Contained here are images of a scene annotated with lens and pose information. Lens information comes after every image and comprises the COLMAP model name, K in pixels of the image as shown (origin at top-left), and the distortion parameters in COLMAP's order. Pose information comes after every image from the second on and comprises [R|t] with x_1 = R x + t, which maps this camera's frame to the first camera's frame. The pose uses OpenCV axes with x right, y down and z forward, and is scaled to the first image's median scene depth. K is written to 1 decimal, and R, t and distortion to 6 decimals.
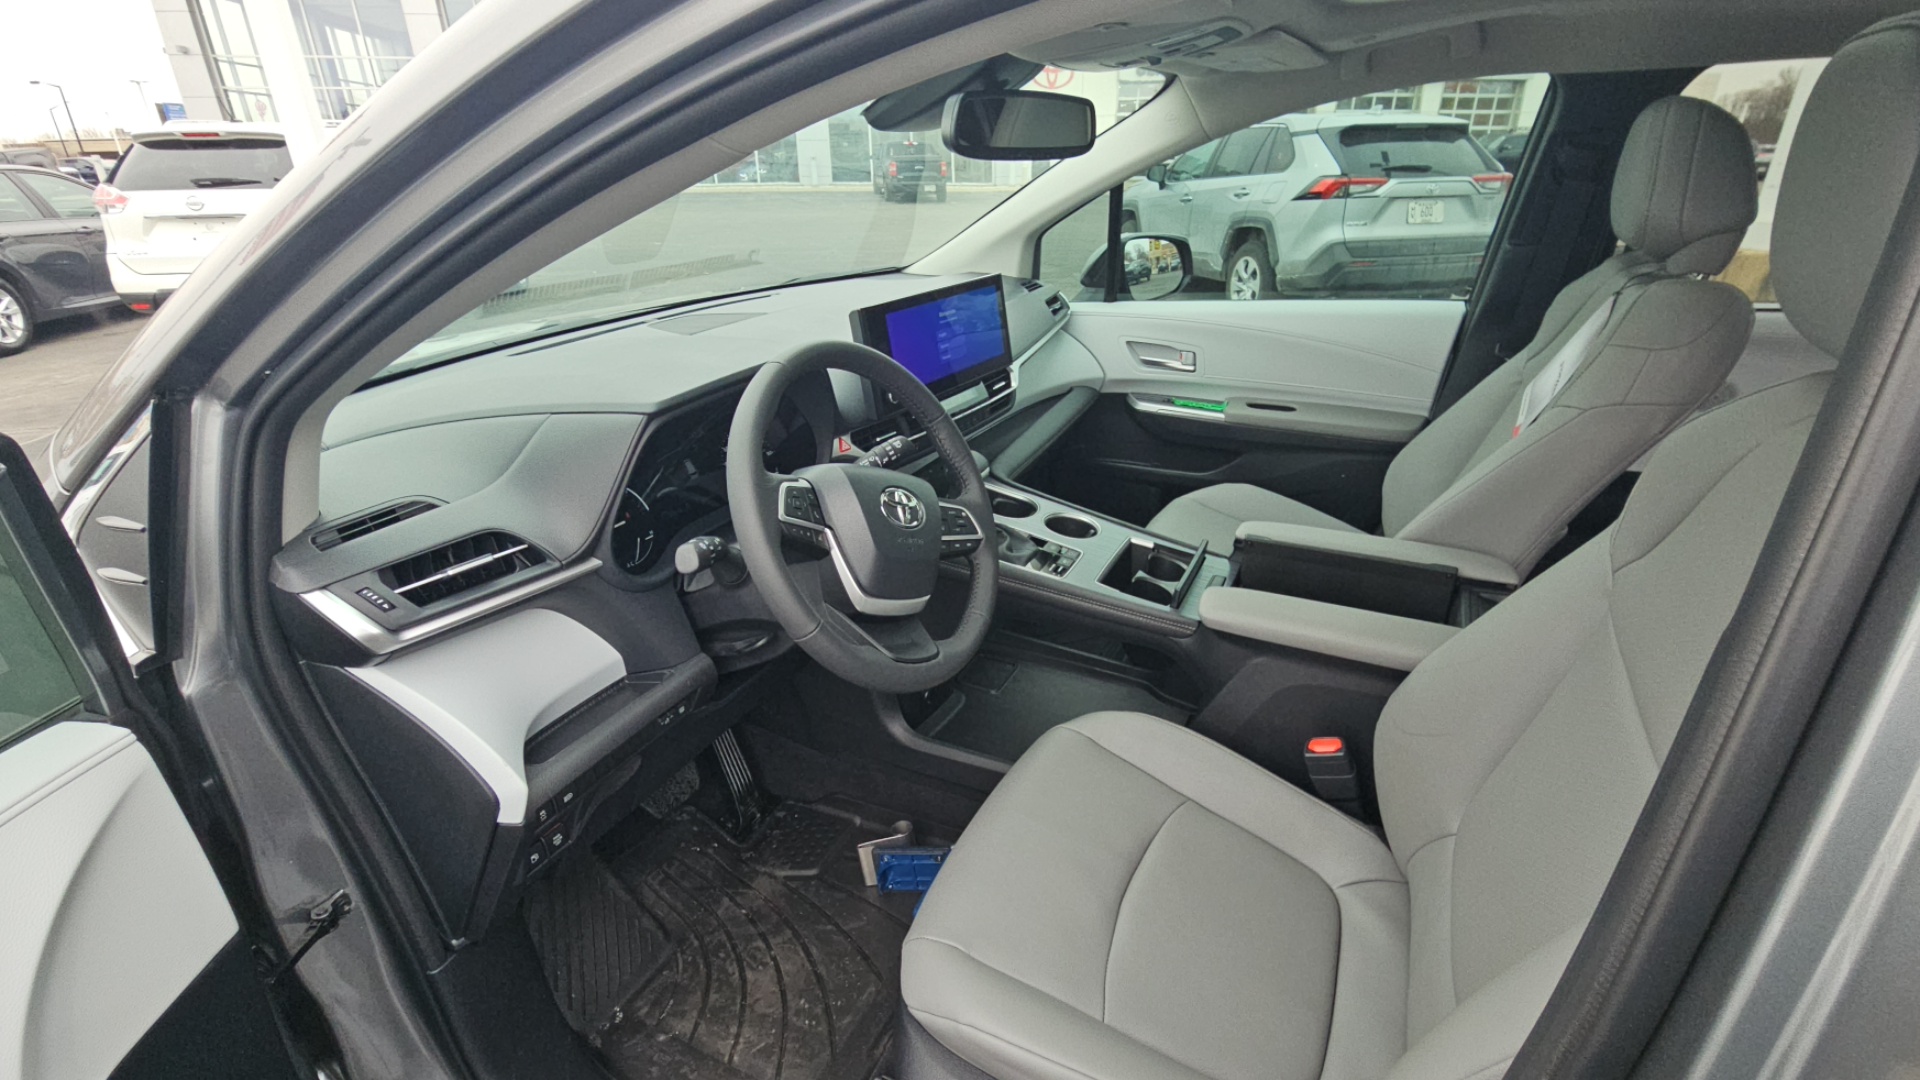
lens RADIAL K [[848.4, 0, 981.8], [0, 848.4, 545.9], [0, 0, 1]] dist [0.002837, -0.000768]
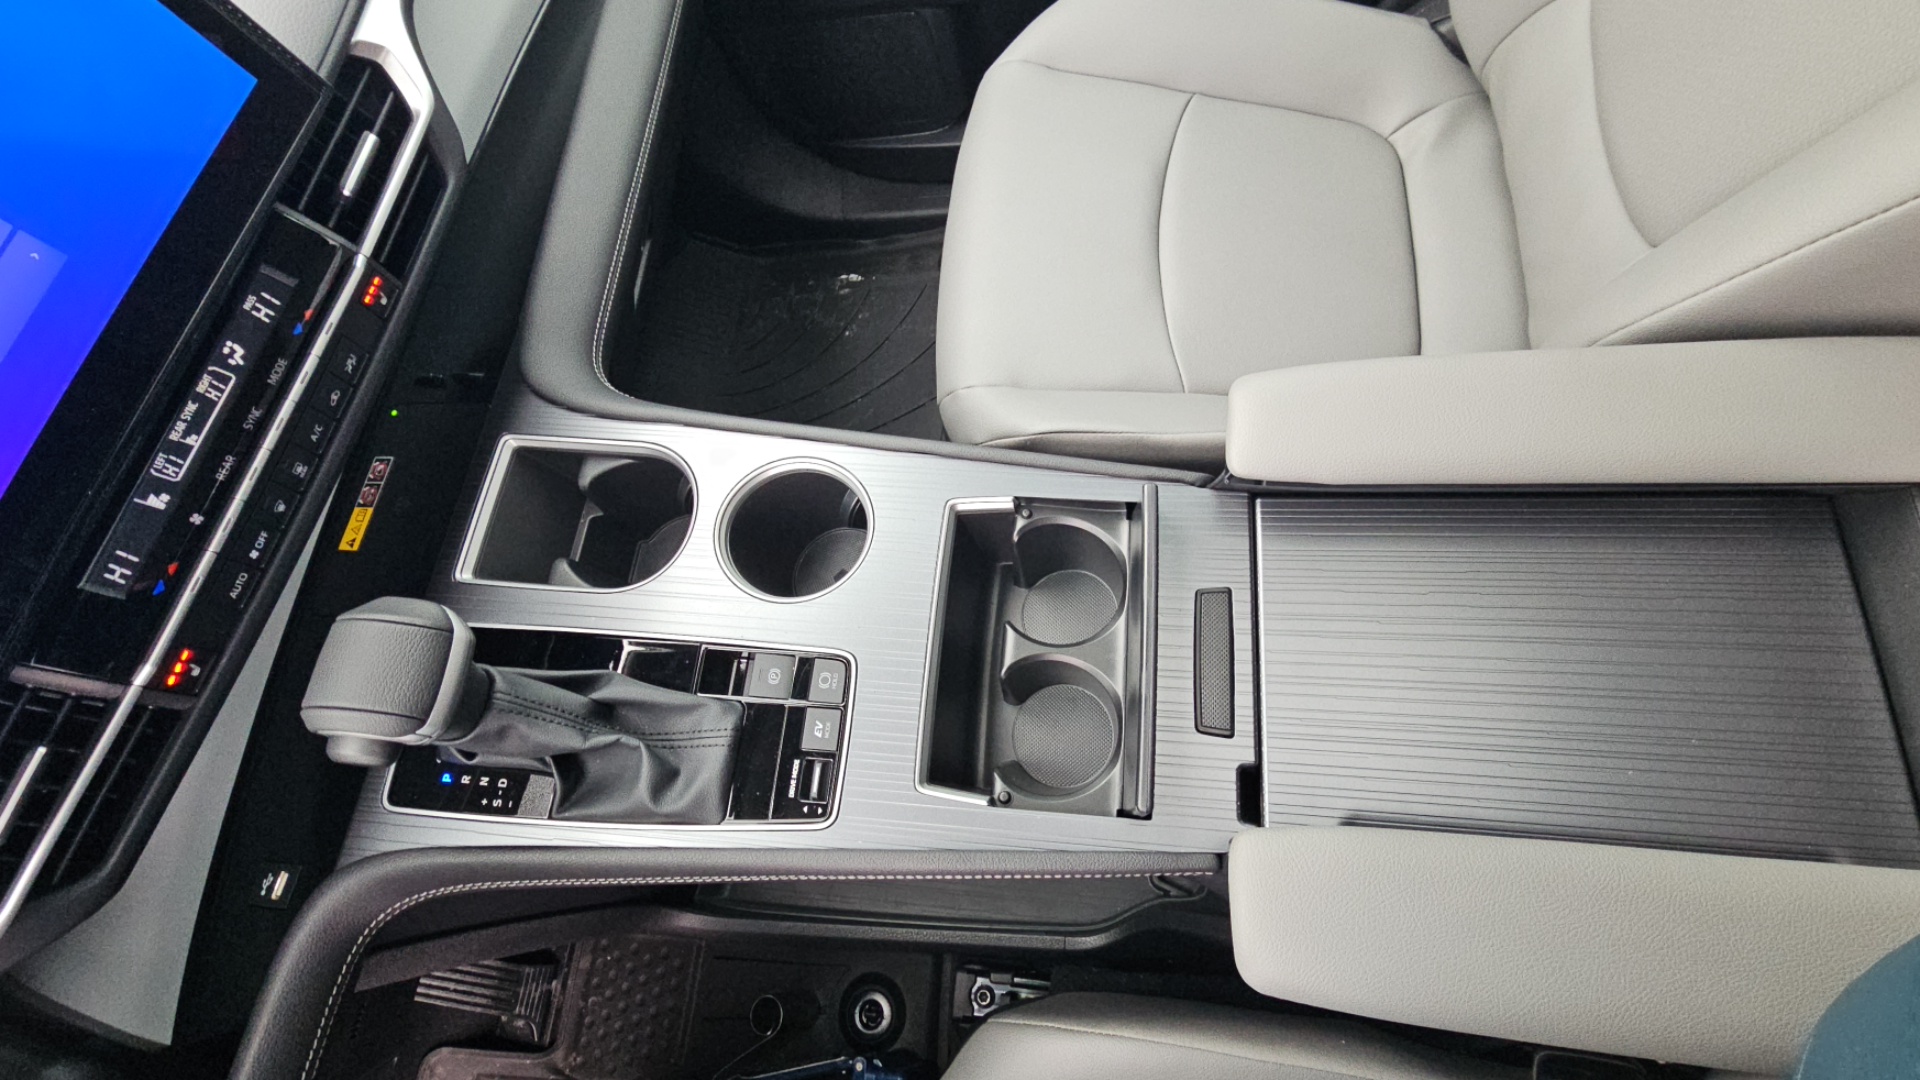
lens RADIAL K [[849.7, 0, 979.6], [0, 849.7, 544.7], [0, 0, 1]] dist [0.002290, -0.001026]
pose [[0.919244, -0.392977, -0.023636, 0.197538], [0.314707, 0.697430, 0.643856, -0.248323], [-0.236536, -0.599300, 0.764781, 0.727058]]
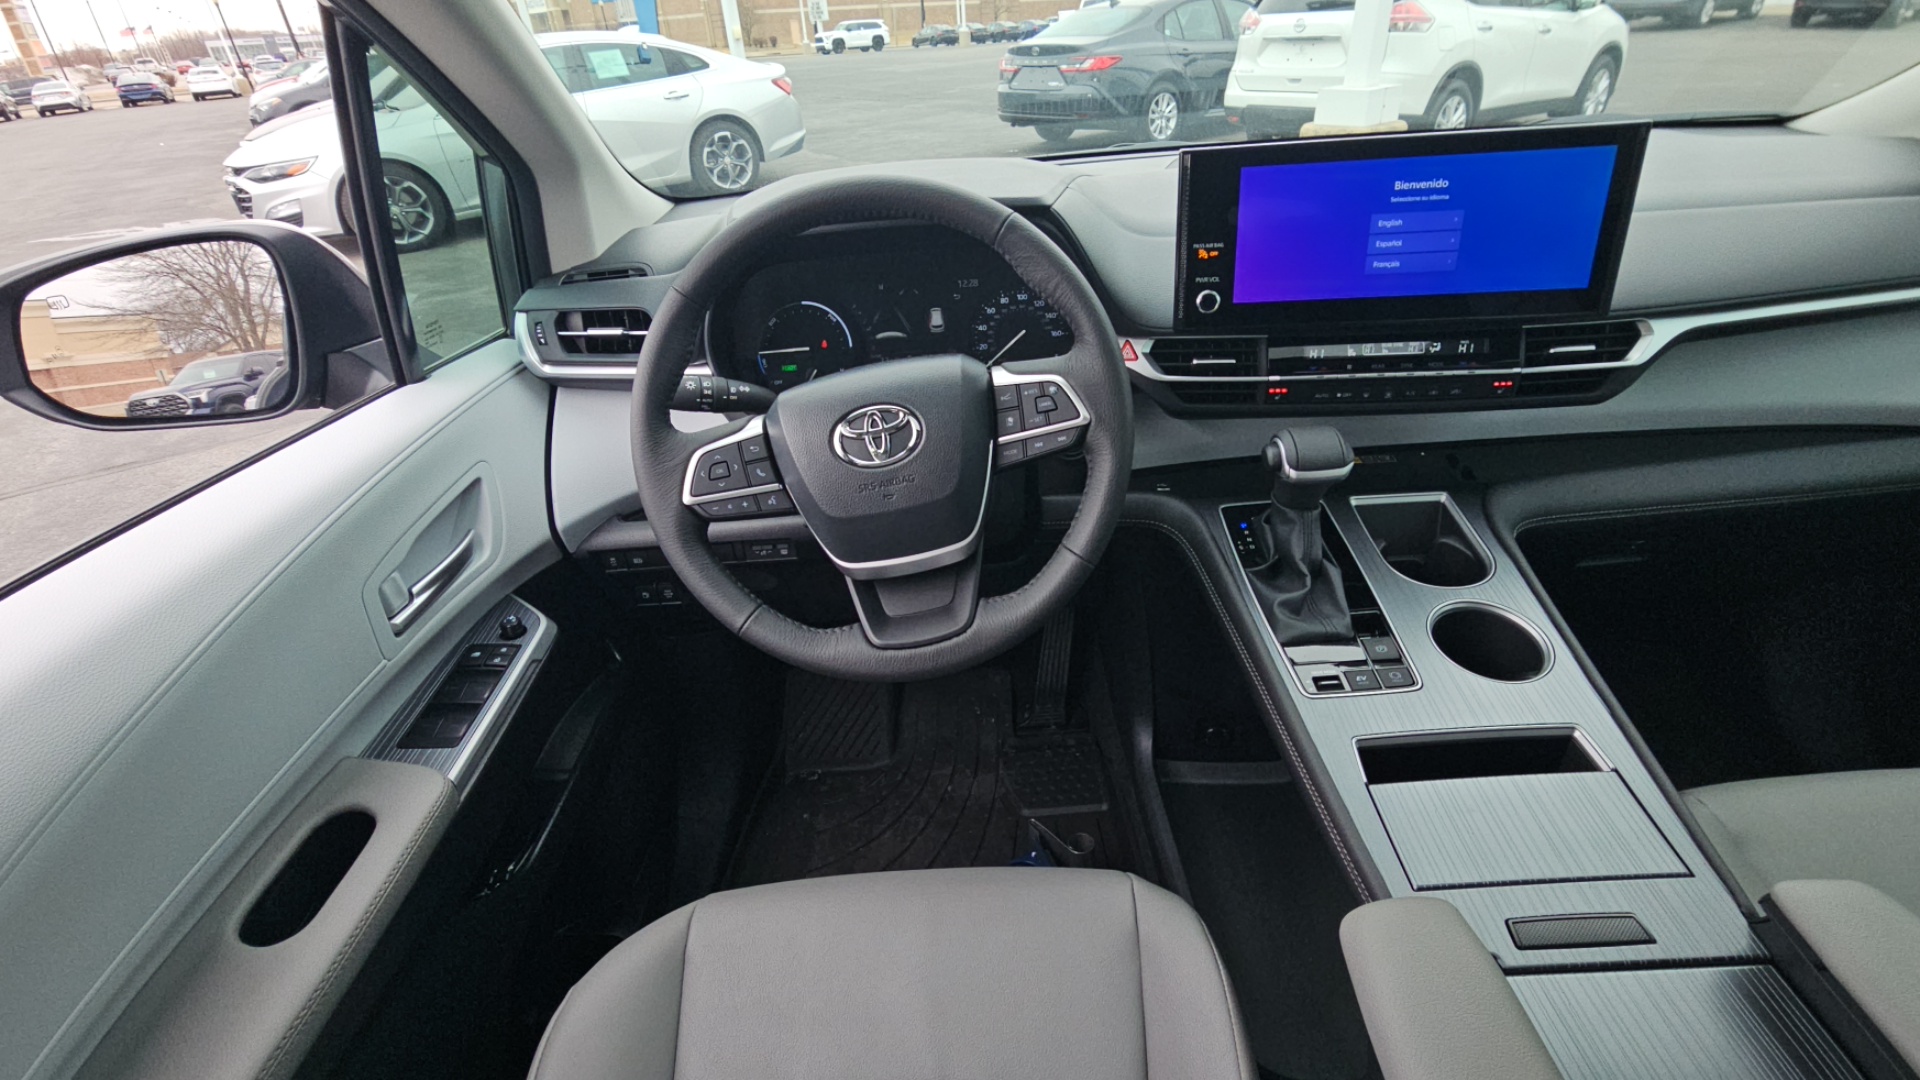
lens RADIAL K [[848.4, 0, 981.8], [0, 848.4, 545.9], [0, 0, 1]] dist [0.002837, -0.000768]
pose [[0.449044, 0.459775, -0.766138, 0.356883], [-0.328905, 0.882297, 0.336709, -0.156312], [0.830772, 0.100789, 0.547412, 0.476248]]
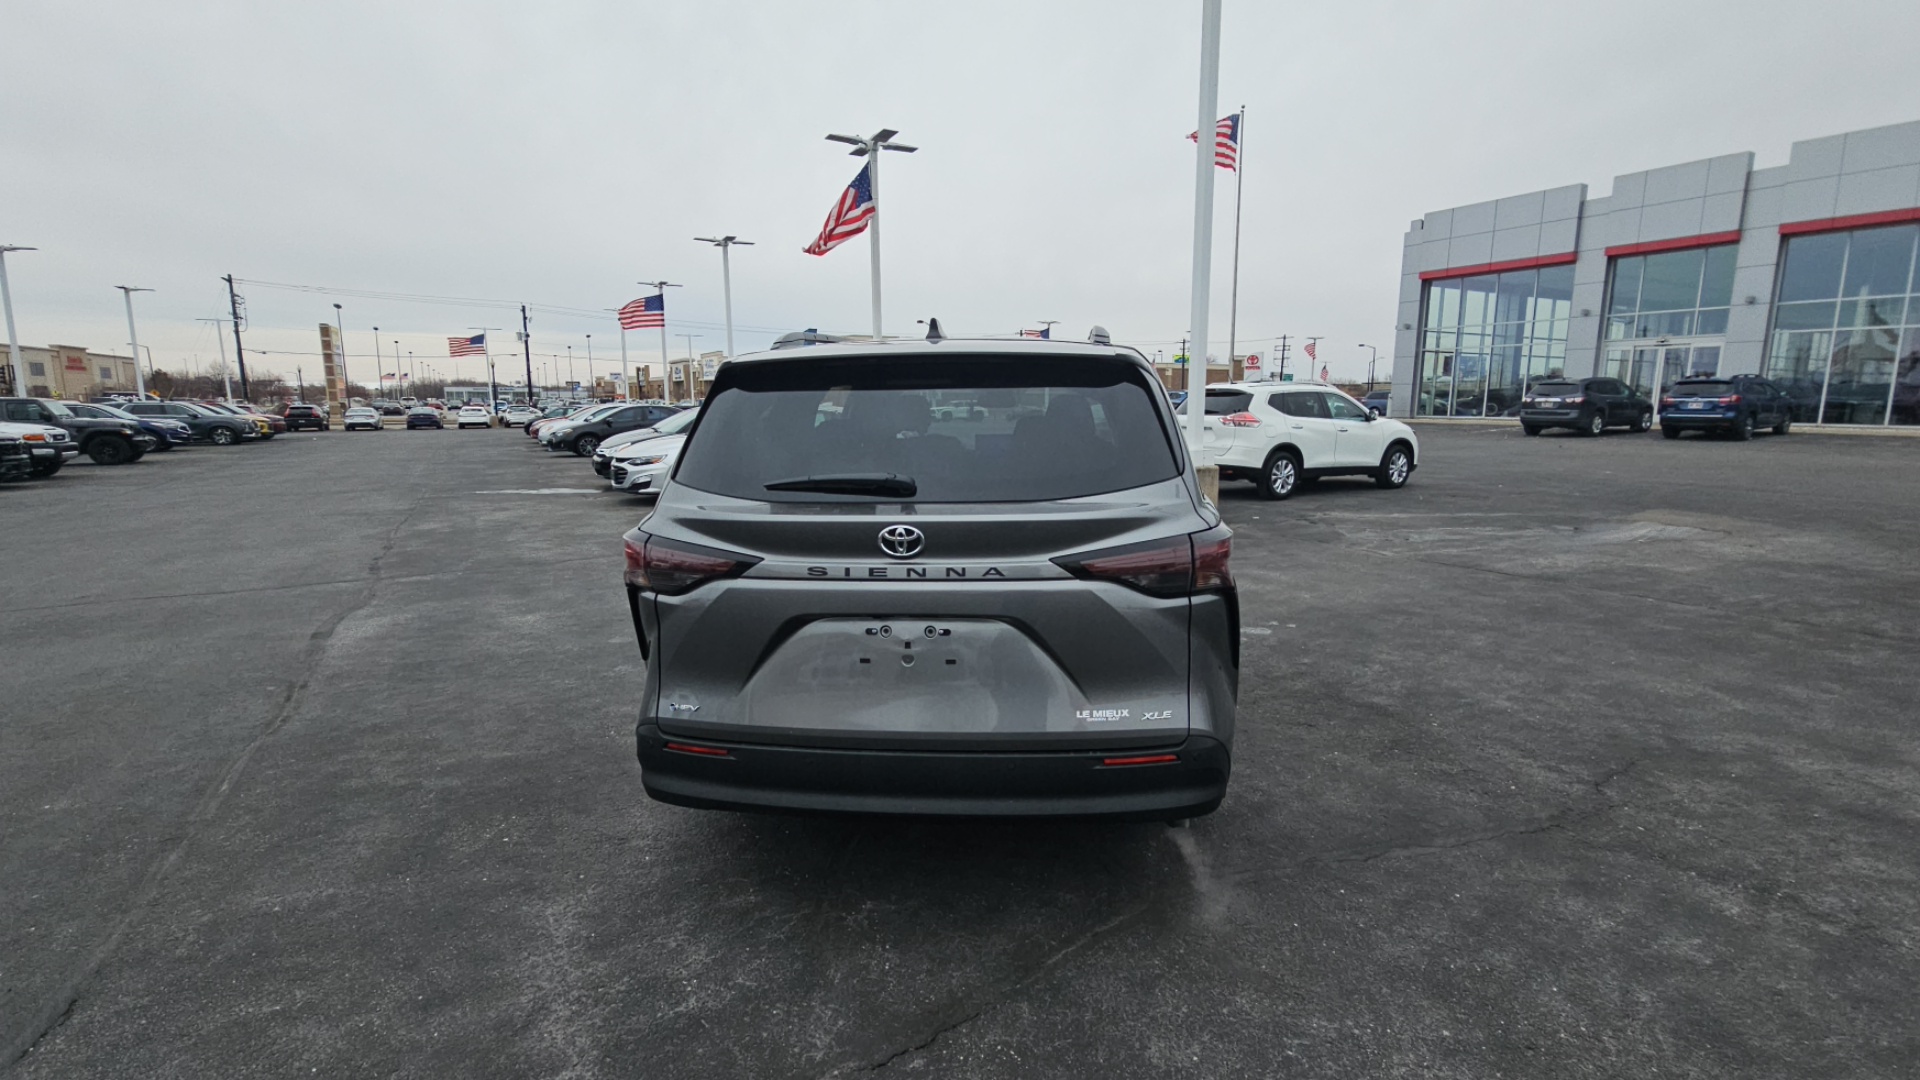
lens RADIAL K [[848.4, 0, 981.8], [0, 848.4, 545.9], [0, 0, 1]] dist [0.002837, -0.000768]
pose [[0.353567, 0.164926, -0.920755, 3.803711], [-0.388301, 0.921395, 0.015934, 0.161198], [0.851007, 0.351896, 0.389816, -0.491876]]
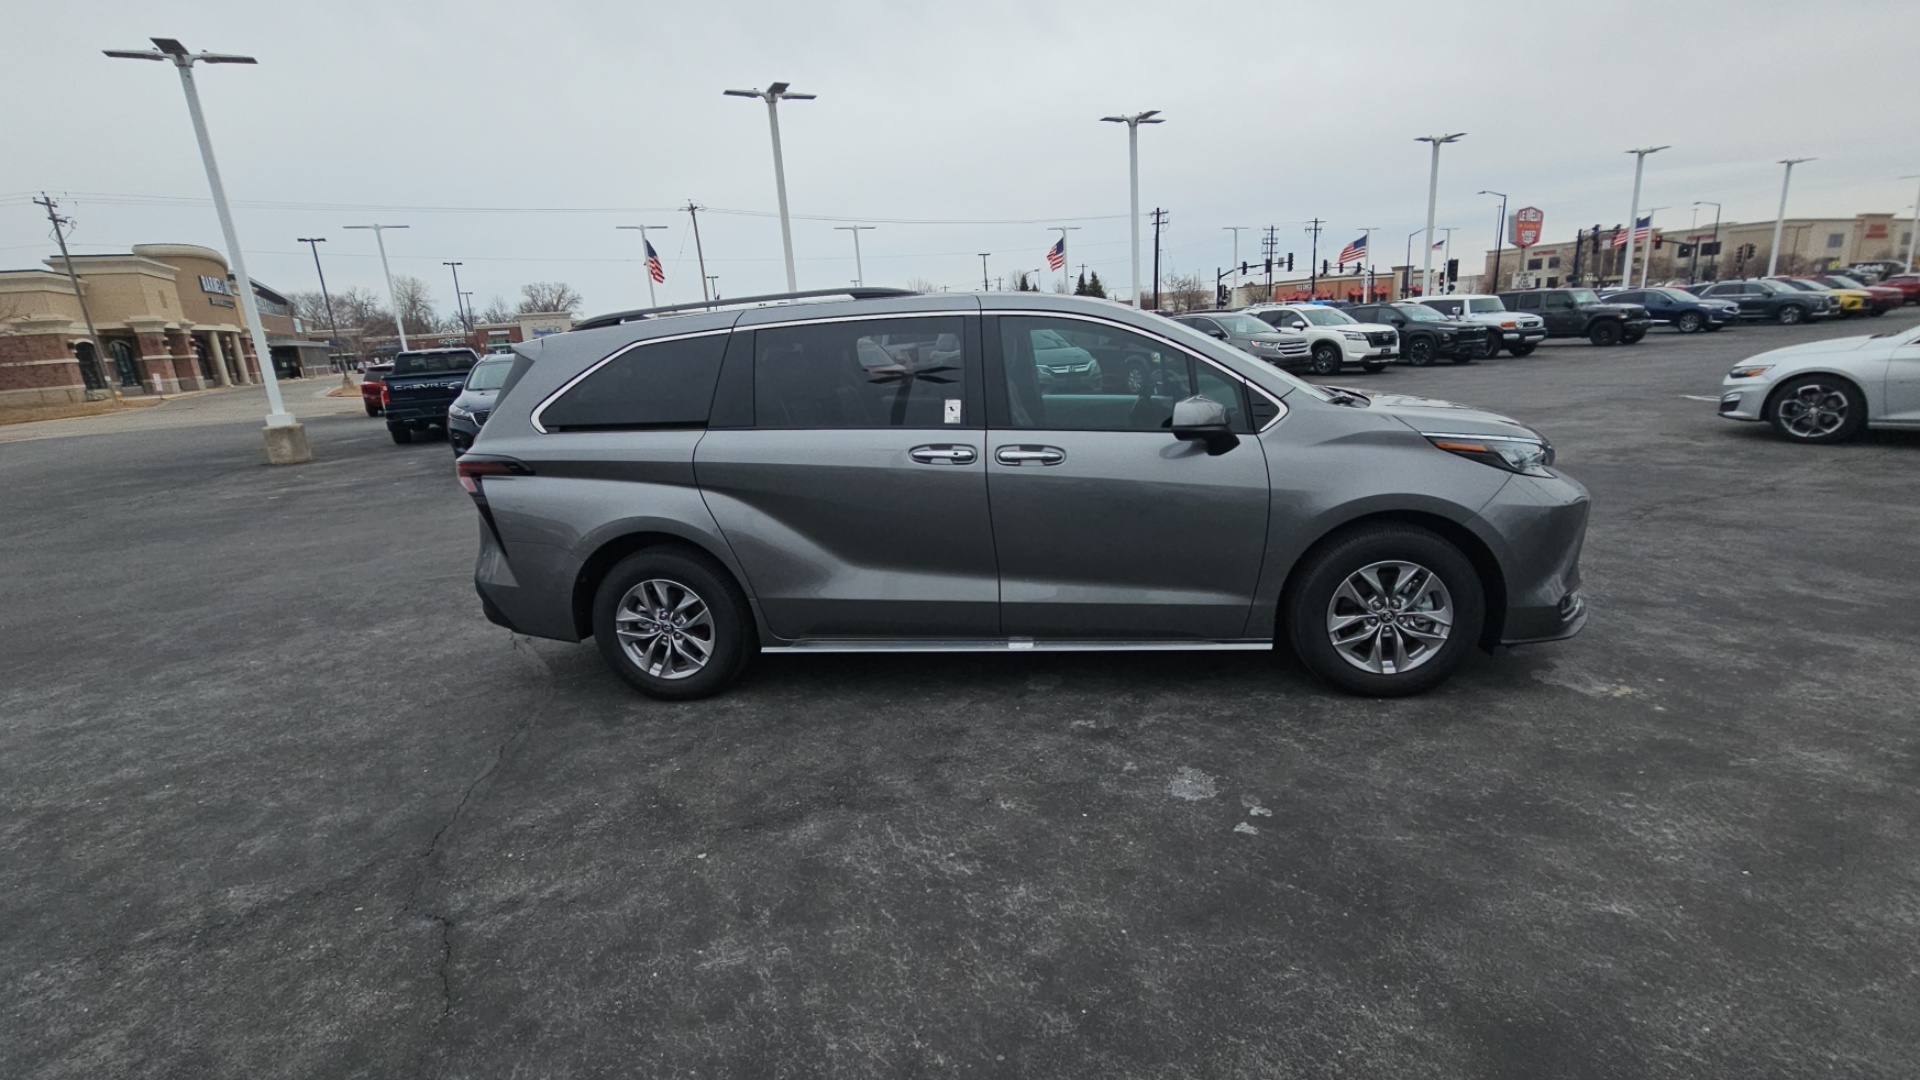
lens RADIAL K [[849.7, 0, 979.6], [0, 849.7, 544.7], [0, 0, 1]] dist [0.002290, -0.001026]
pose [[-0.946085, 0.141789, -0.291236, 1.553578], [-0.069729, 0.788877, 0.610583, -1.738502], [0.316323, 0.597971, -0.736458, 3.562242]]
